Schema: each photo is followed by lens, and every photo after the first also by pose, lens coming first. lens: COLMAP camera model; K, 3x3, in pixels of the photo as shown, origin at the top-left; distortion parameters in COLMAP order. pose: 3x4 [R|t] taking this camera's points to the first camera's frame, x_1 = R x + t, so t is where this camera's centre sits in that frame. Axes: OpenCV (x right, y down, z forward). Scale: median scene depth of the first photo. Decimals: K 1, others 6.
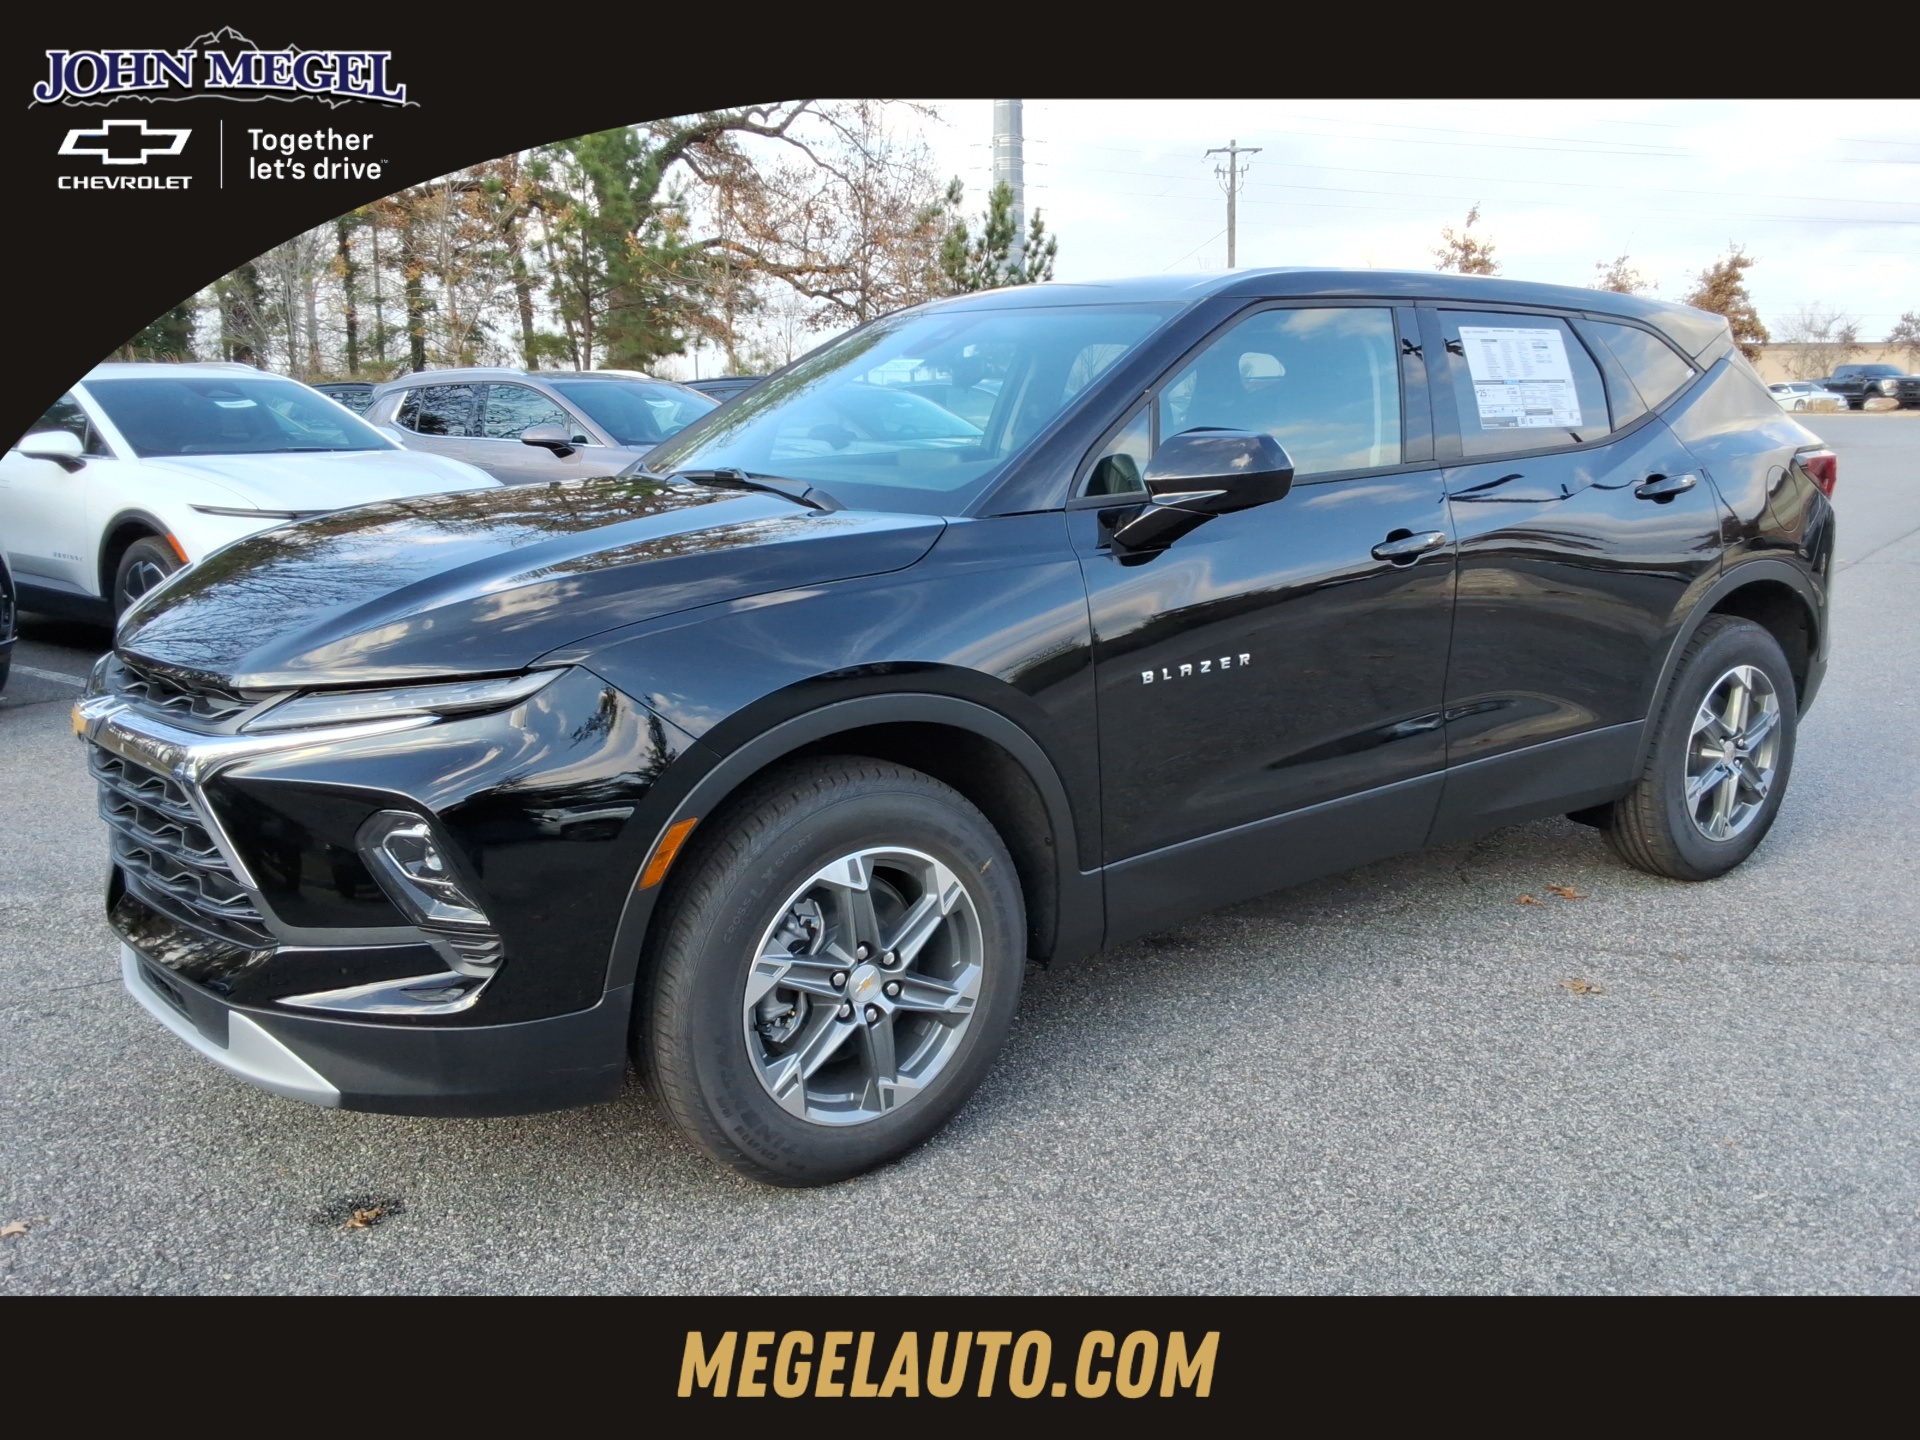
lens RADIAL K [[1556.5, 0, 976.3], [0, 1556.5, 713.8], [0, 0, 1]] dist [0.094982, -0.130421]
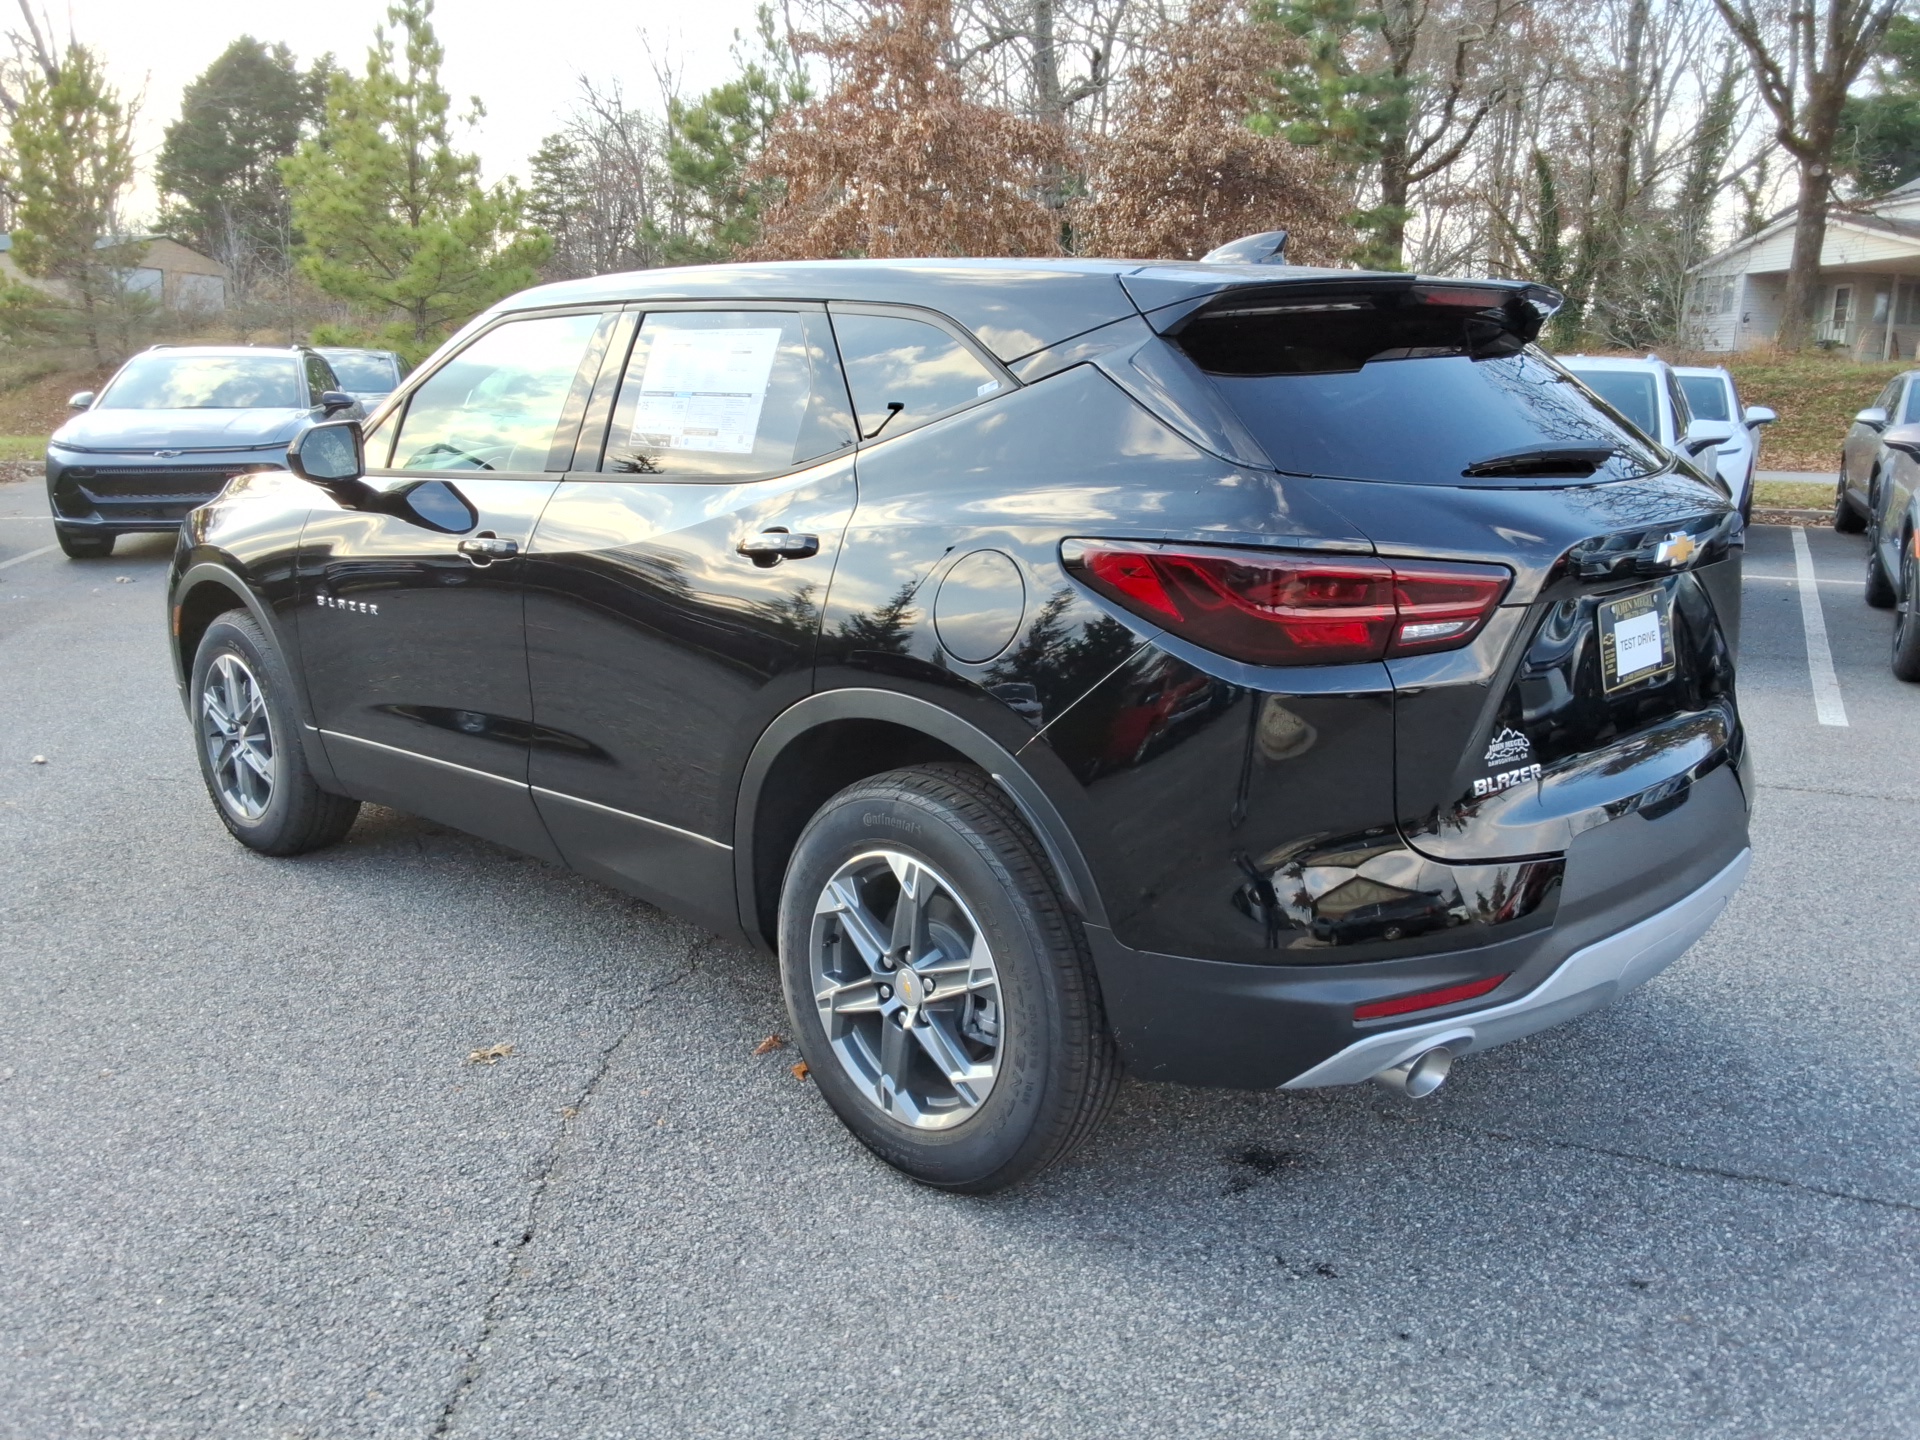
lens RADIAL K [[1545.7, 0, 966.9], [0, 1545.7, 720.0], [0, 0, 1]] dist [0.103847, -0.135192]
pose [[0.161669, 0.216780, -0.962741, 1.768509], [-0.200404, 0.962458, 0.183063, -0.328859], [0.966282, 0.163342, 0.199044, 1.471501]]
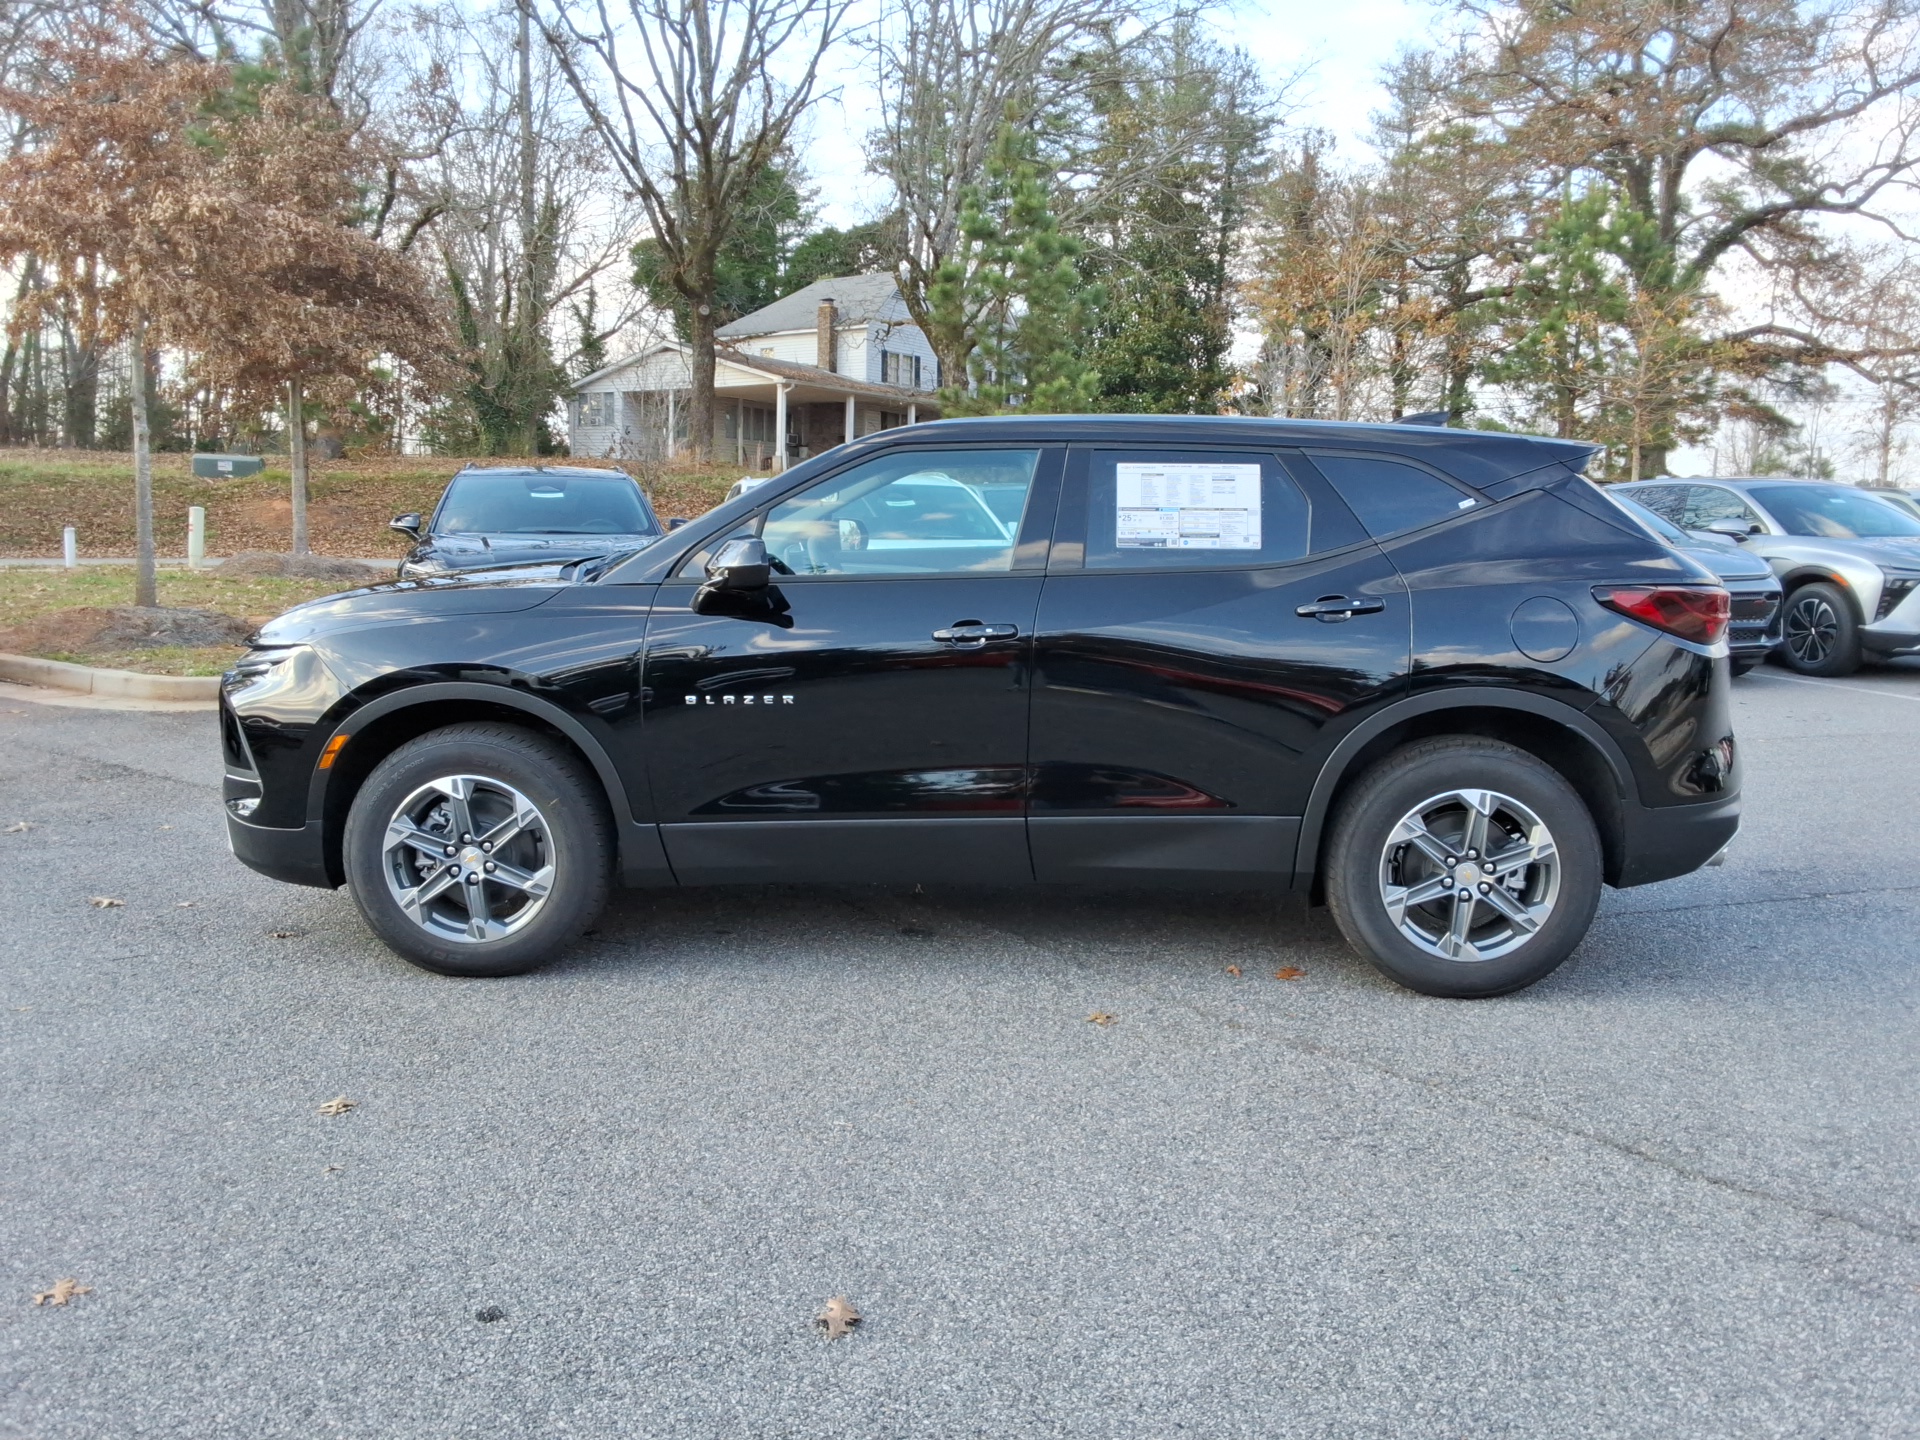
lens RADIAL K [[1556.5, 0, 976.3], [0, 1556.5, 713.8], [0, 0, 1]] dist [0.094982, -0.130421]
pose [[0.781357, 0.103907, -0.615373, 1.406321], [-0.138711, 0.990293, -0.008912, -0.039894], [0.608474, 0.092322, 0.788185, -0.001995]]
